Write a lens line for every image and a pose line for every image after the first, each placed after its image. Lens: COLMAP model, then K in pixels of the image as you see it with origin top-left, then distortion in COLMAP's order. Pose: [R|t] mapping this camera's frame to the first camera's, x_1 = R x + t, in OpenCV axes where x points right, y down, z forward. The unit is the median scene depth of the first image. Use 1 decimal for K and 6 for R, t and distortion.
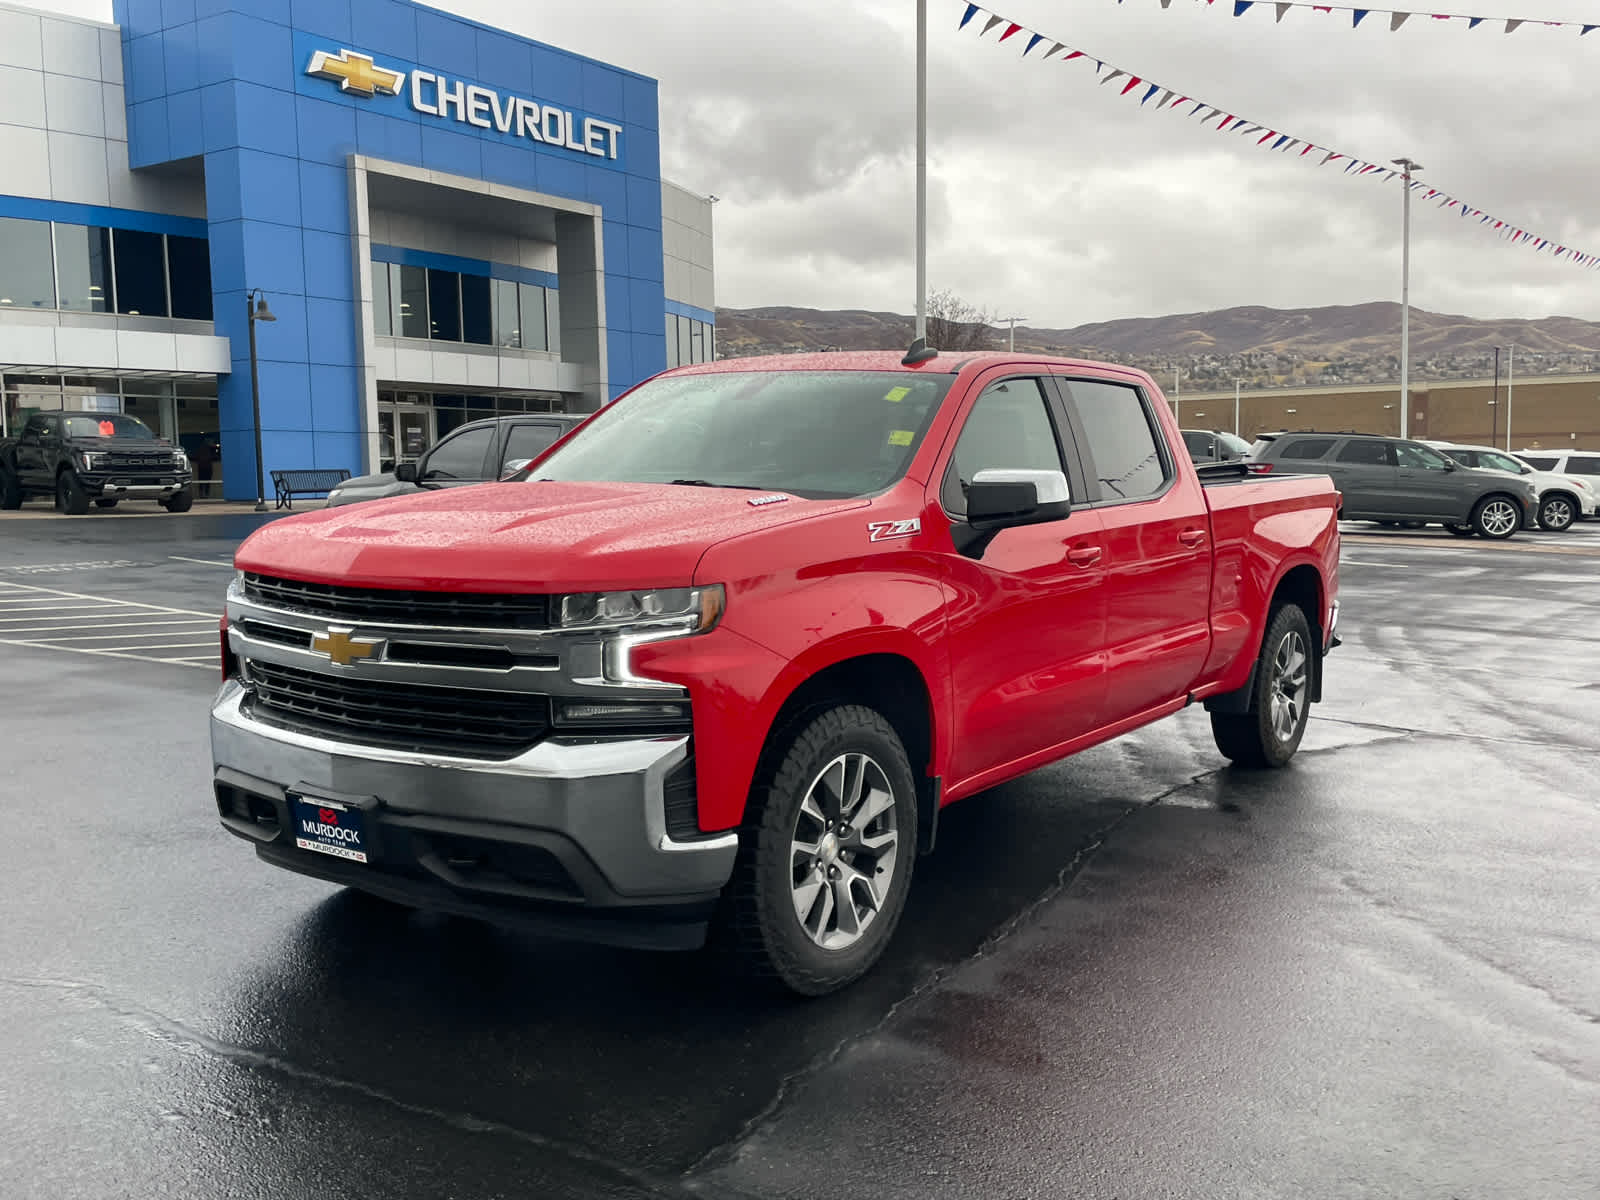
lens RADIAL K [[1543.0, 0, 792.6], [0, 1543.0, 611.0], [0, 0, 1]] dist [0.062120, 0.000000]
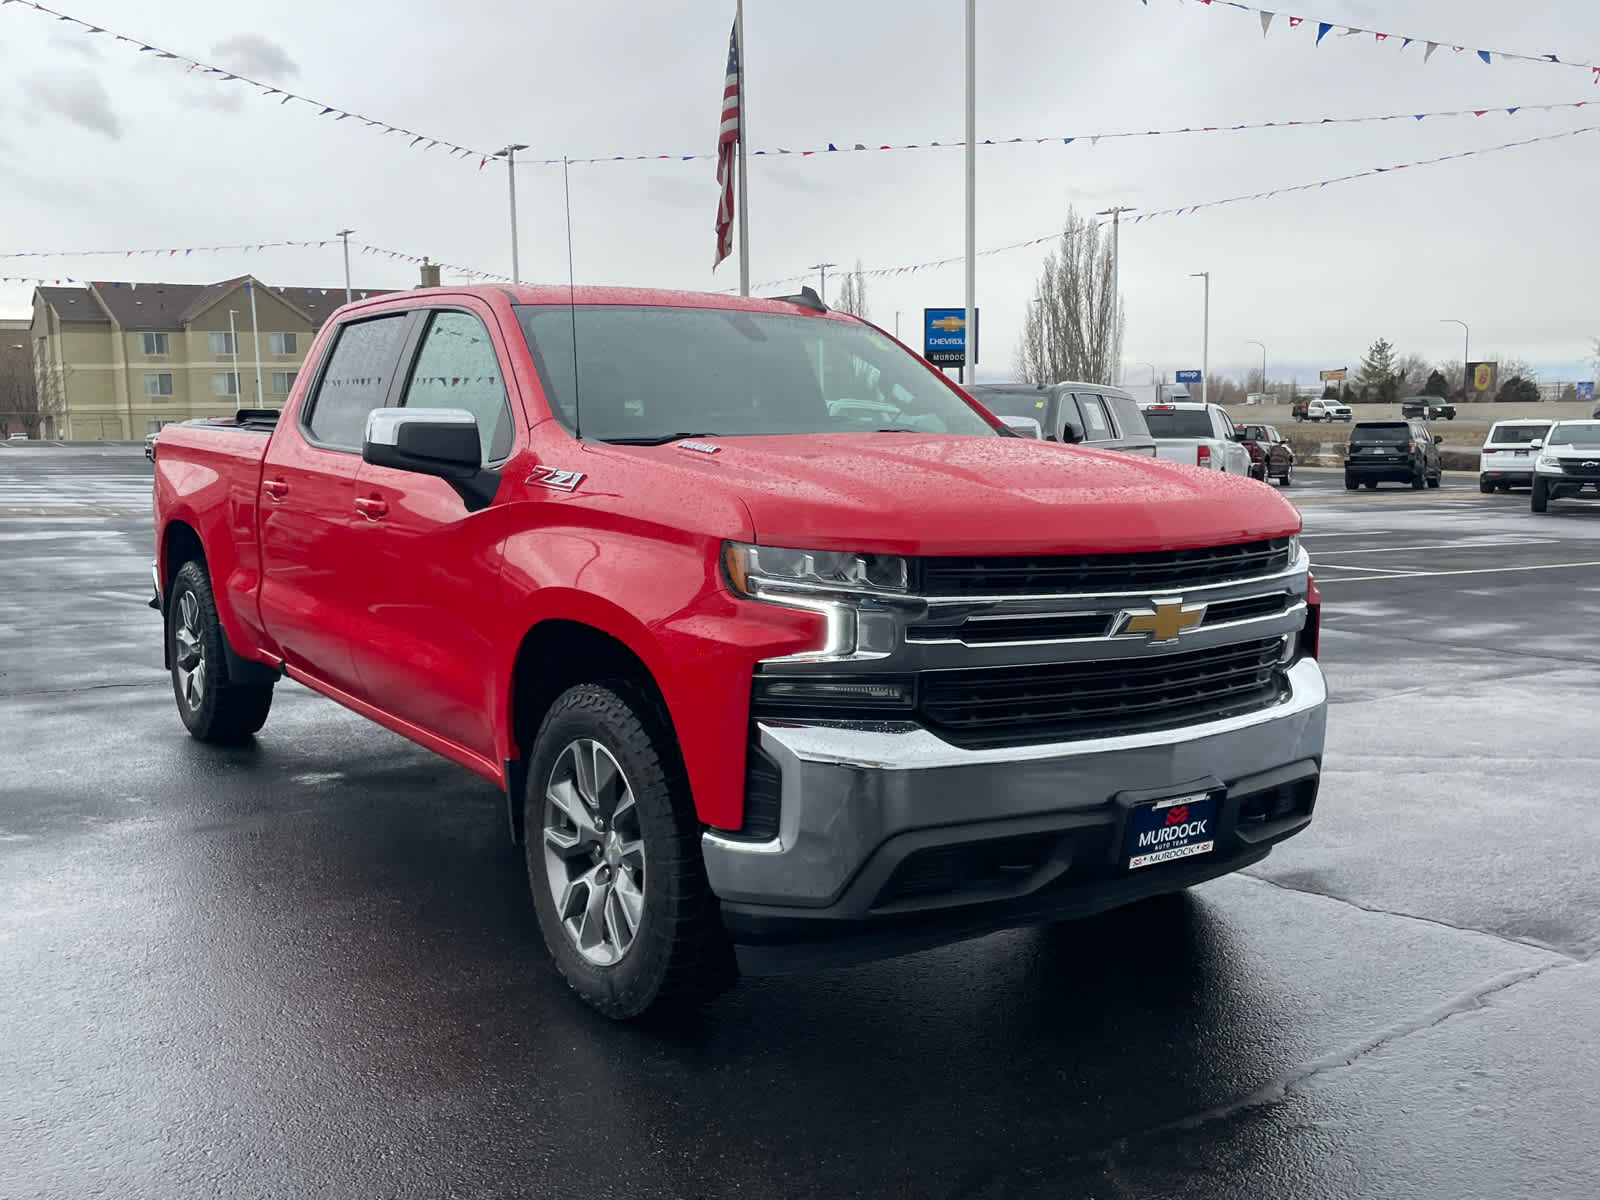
lens RADIAL K [[1543.0, 0, 800.6], [0, 1543.0, 604.4], [0, 0, 1]] dist [0.062120, 0.000000]
pose [[0.324776, -0.107942, 0.939611, -0.625941], [0.088860, 0.992554, 0.083310, -0.040932], [-0.941607, 0.056436, 0.331950, 0.481995]]
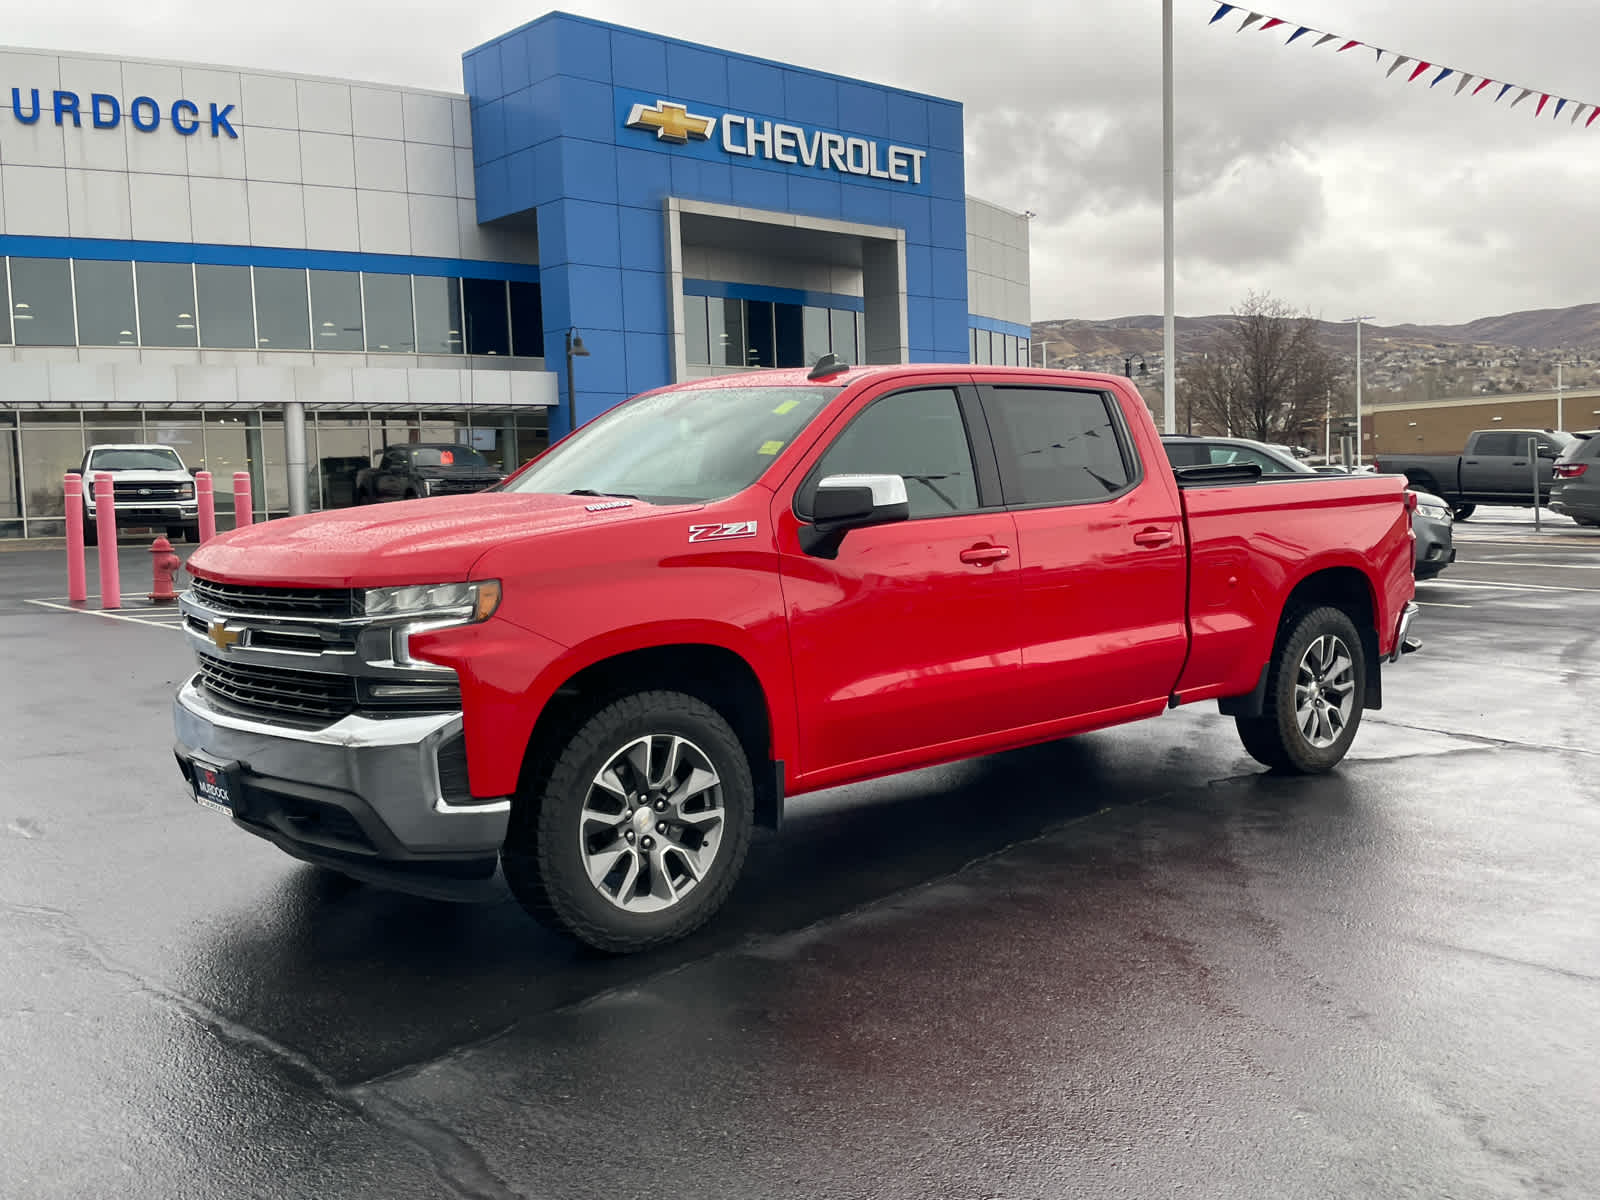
lens RADIAL K [[1543.0, 0, 804.3], [0, 1543.0, 593.6], [0, 0, 1]] dist [0.062120, 0.000000]
pose [[0.971327, -0.002387, -0.237736, 0.226204], [-0.002768, 0.999768, -0.021345, 0.008407], [0.237731, 0.021391, 0.971095, -0.026900]]
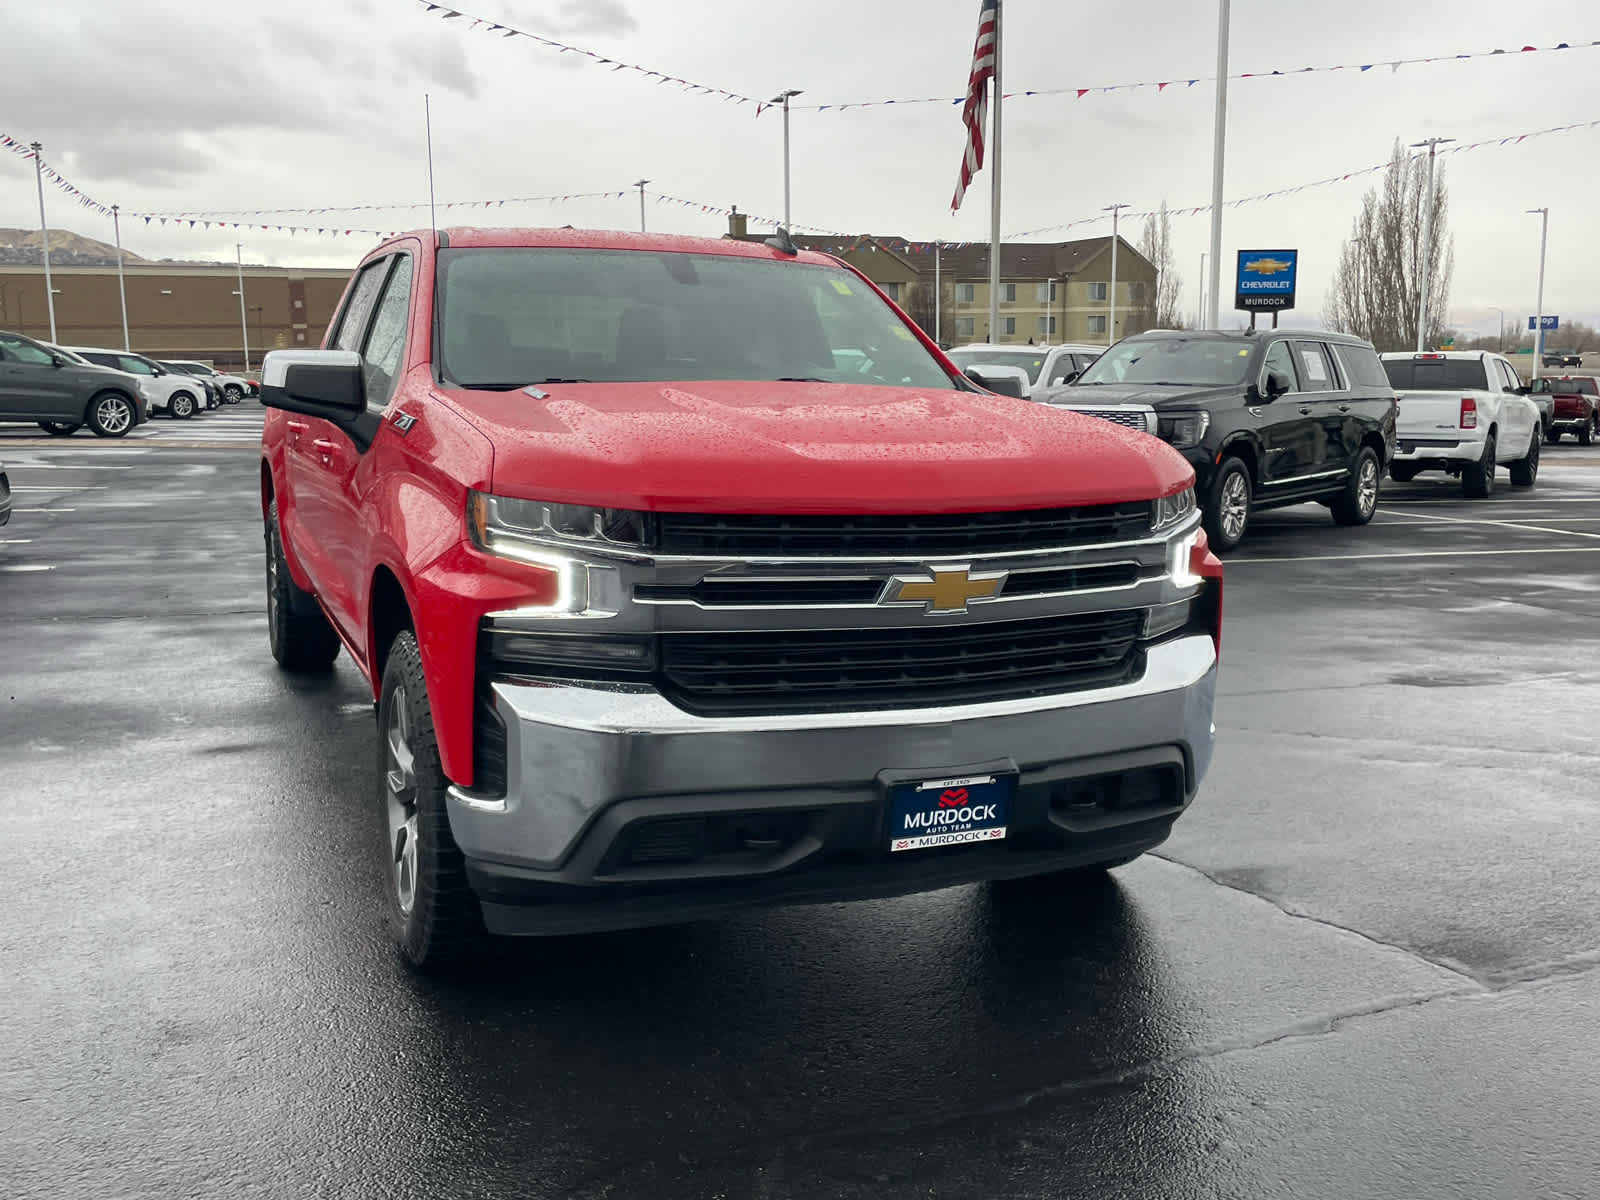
lens RADIAL K [[1543.0, 0, 787.9], [0, 1543.0, 598.6], [0, 0, 1]] dist [0.062120, 0.000000]
pose [[0.505219, -0.120043, 0.854601, -0.544387], [0.070620, 0.992708, 0.097694, -0.030053], [-0.860097, 0.010995, 0.510012, 0.353067]]
